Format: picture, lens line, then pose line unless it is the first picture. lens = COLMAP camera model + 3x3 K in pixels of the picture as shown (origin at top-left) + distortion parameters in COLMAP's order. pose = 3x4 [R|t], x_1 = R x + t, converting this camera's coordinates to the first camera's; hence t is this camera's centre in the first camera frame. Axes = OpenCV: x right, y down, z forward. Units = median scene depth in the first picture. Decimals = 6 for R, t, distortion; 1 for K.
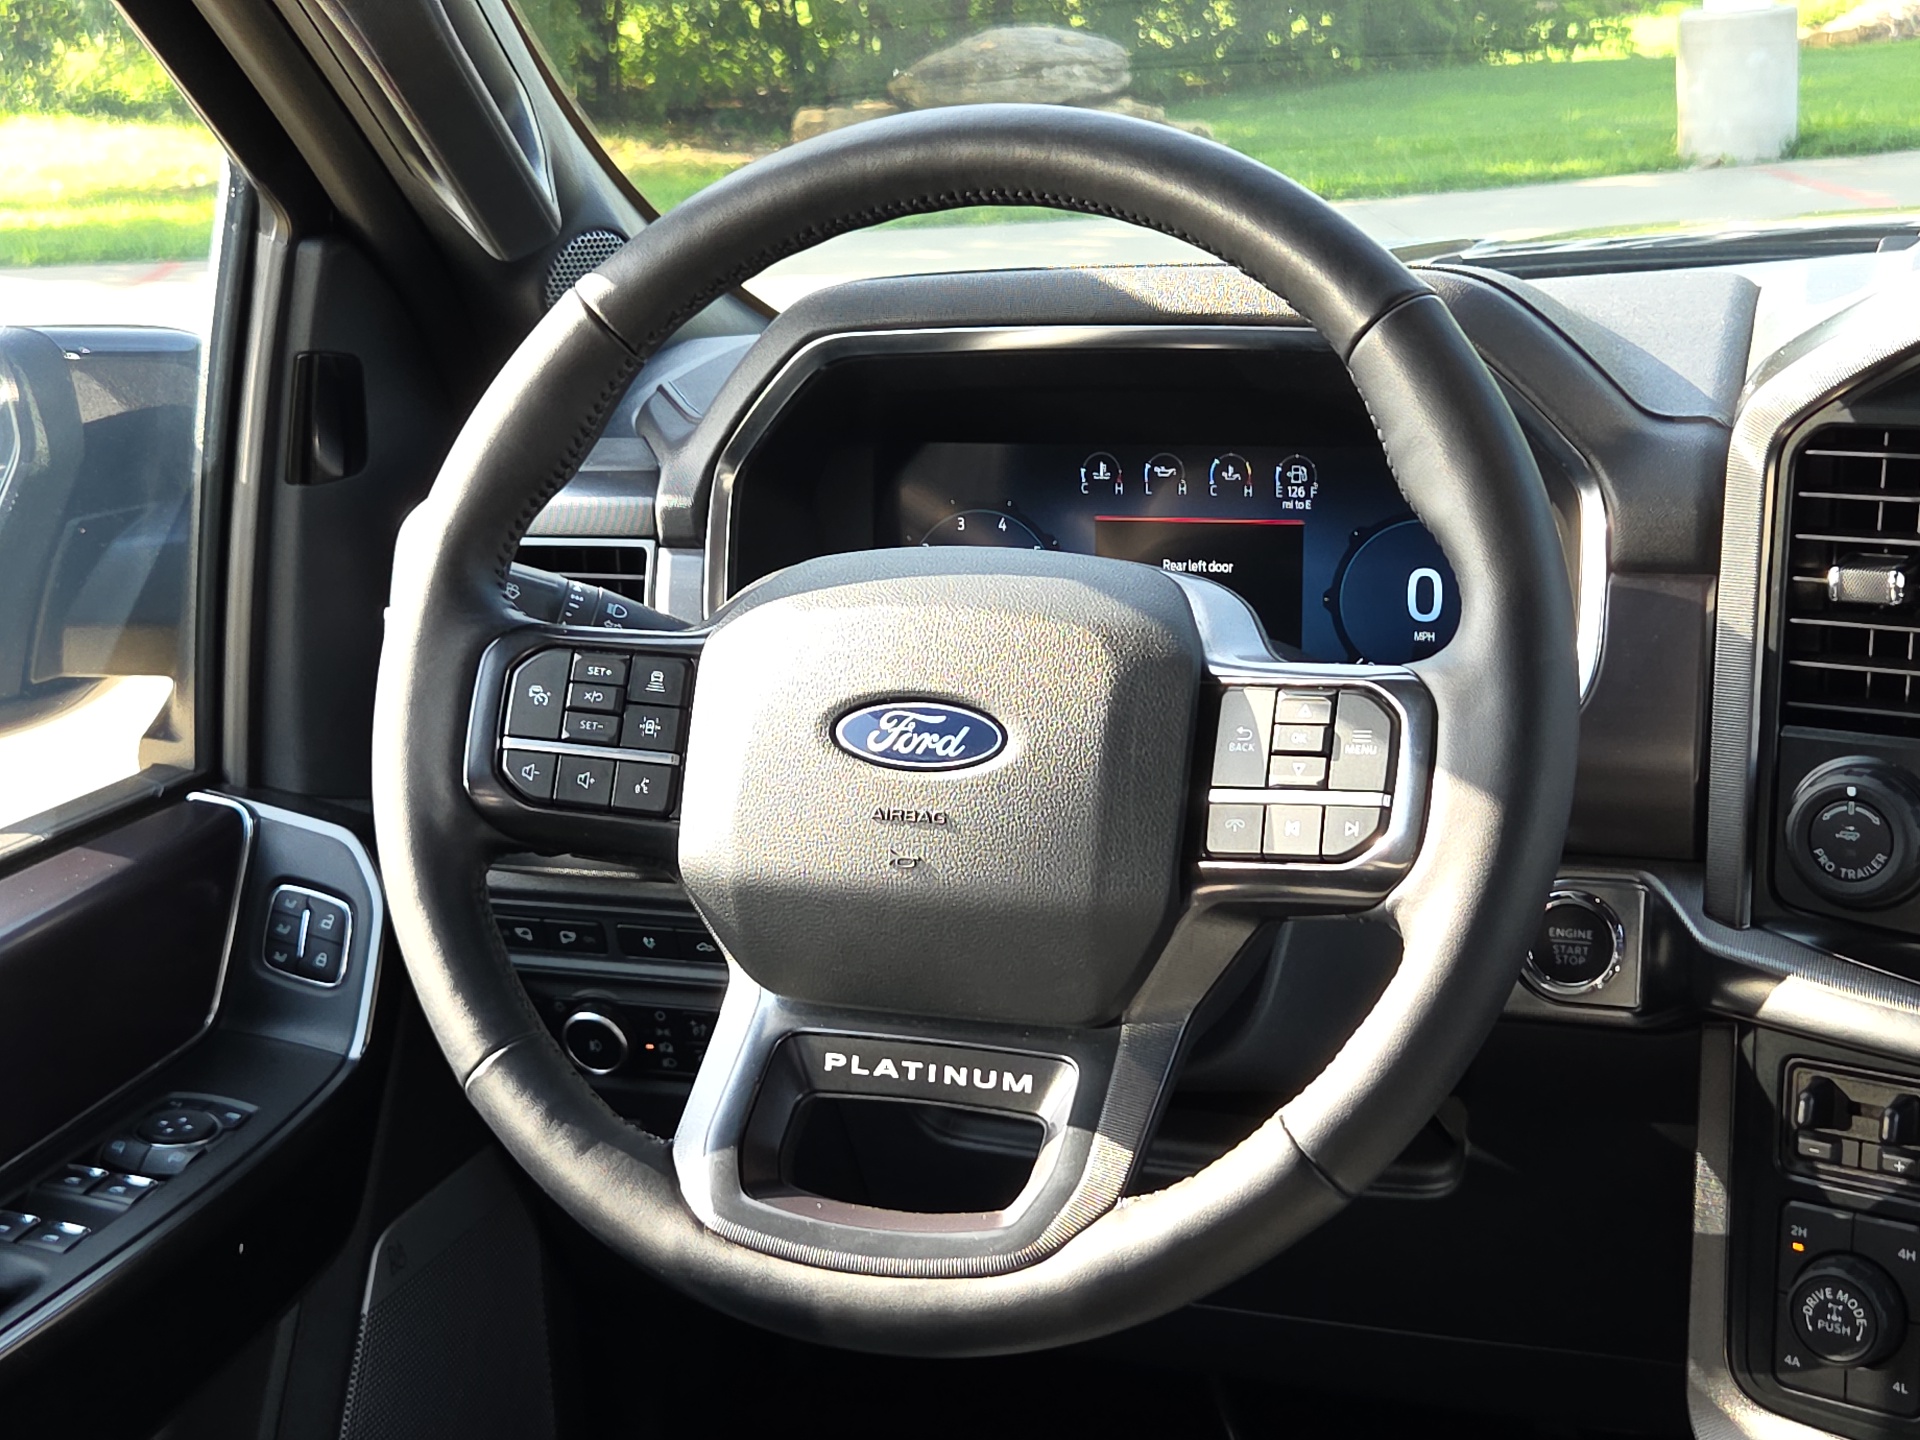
lens RADIAL K [[2892.4, 0, 962.1], [0, 2892.4, 720.7], [0, 0, 1]] dist [0.084571, 0.000000]
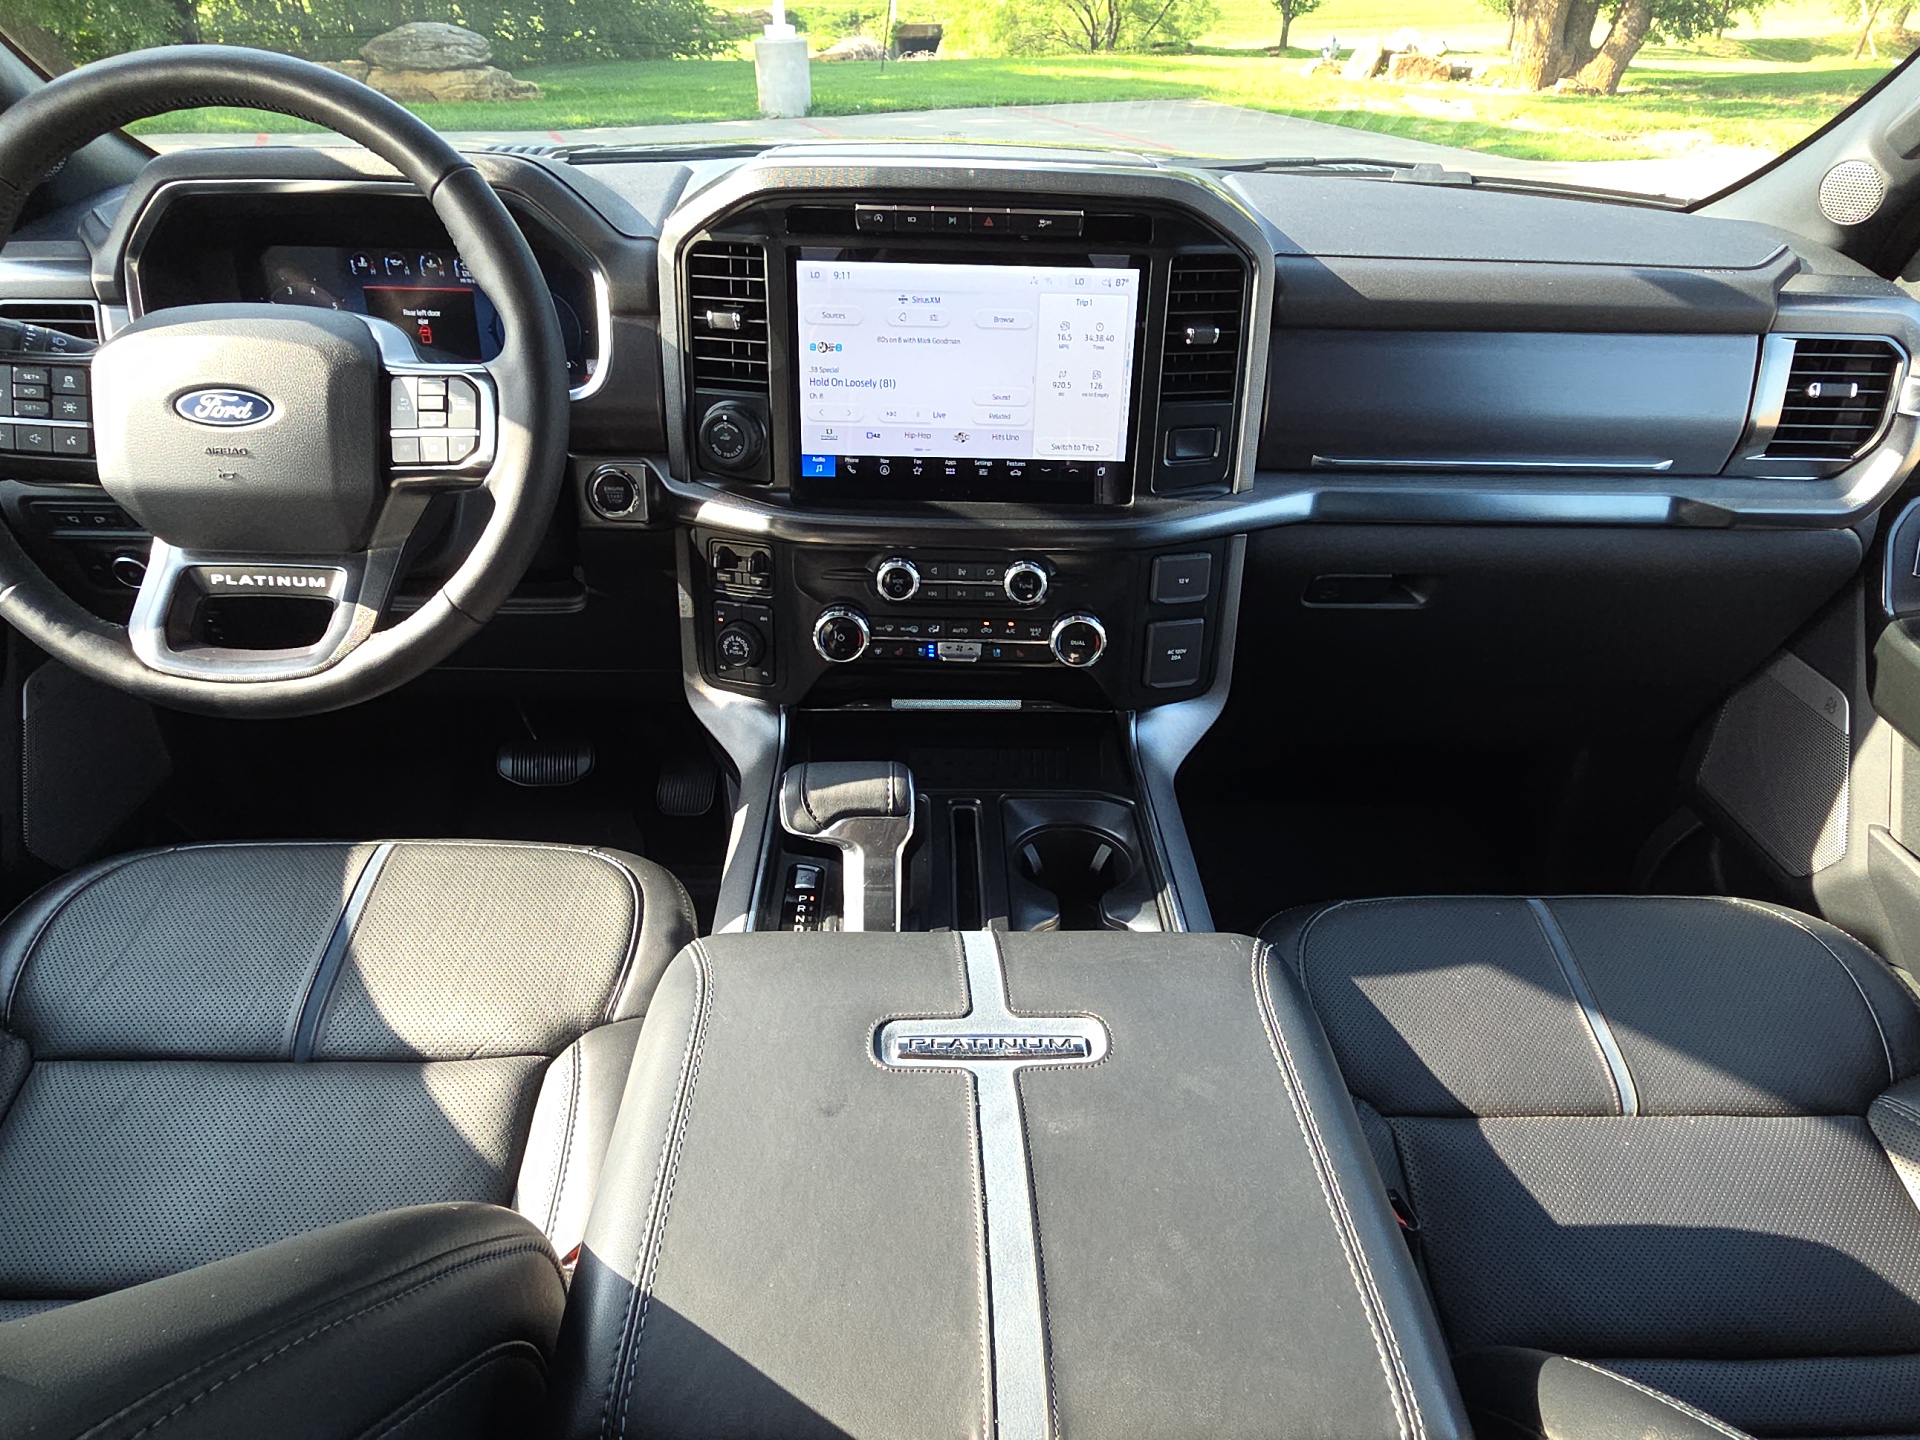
lens RADIAL K [[1231.0, 0, 962.5], [0, 1231.0, 729.8], [0, 0, 1]] dist [0.003999, 0.003570]
pose [[0.929900, -0.127651, 0.344950, 0.116371], [0.029273, 0.960555, 0.276546, -0.001357], [-0.366645, -0.247063, 0.896957, 0.027682]]
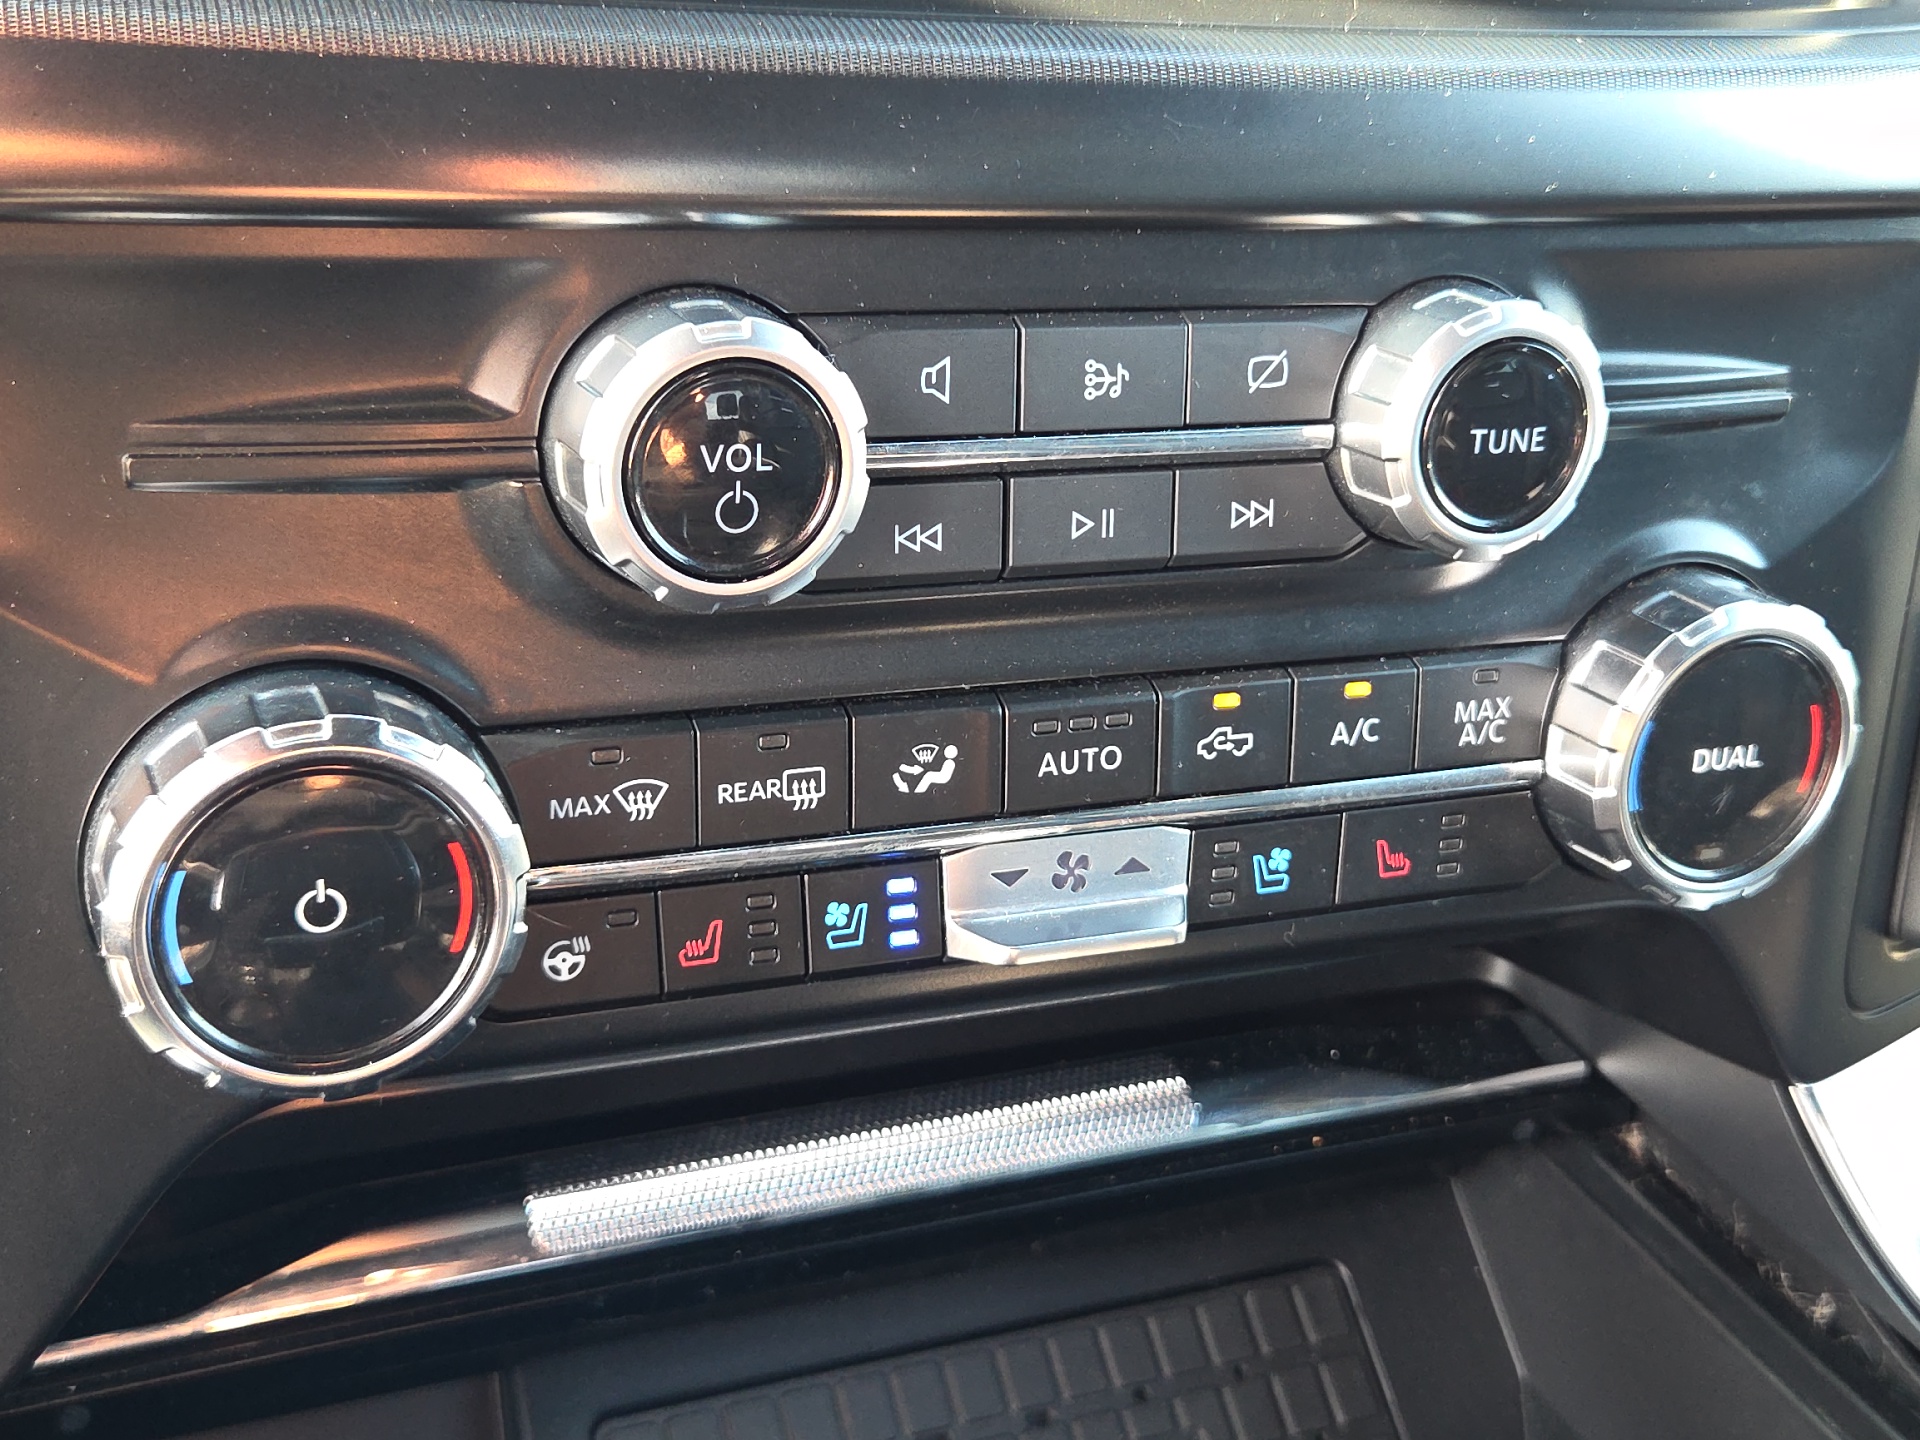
lens RADIAL K [[2342.5, 0, 974.9], [0, 2342.5, 715.9], [0, 0, 1]] dist [0.113260, 0.000000]
pose [[0.725483, -0.187661, 0.662162, 0.258103], [0.054883, 0.974819, 0.216139, 0.122620], [-0.686049, -0.120464, 0.717514, 0.719649]]
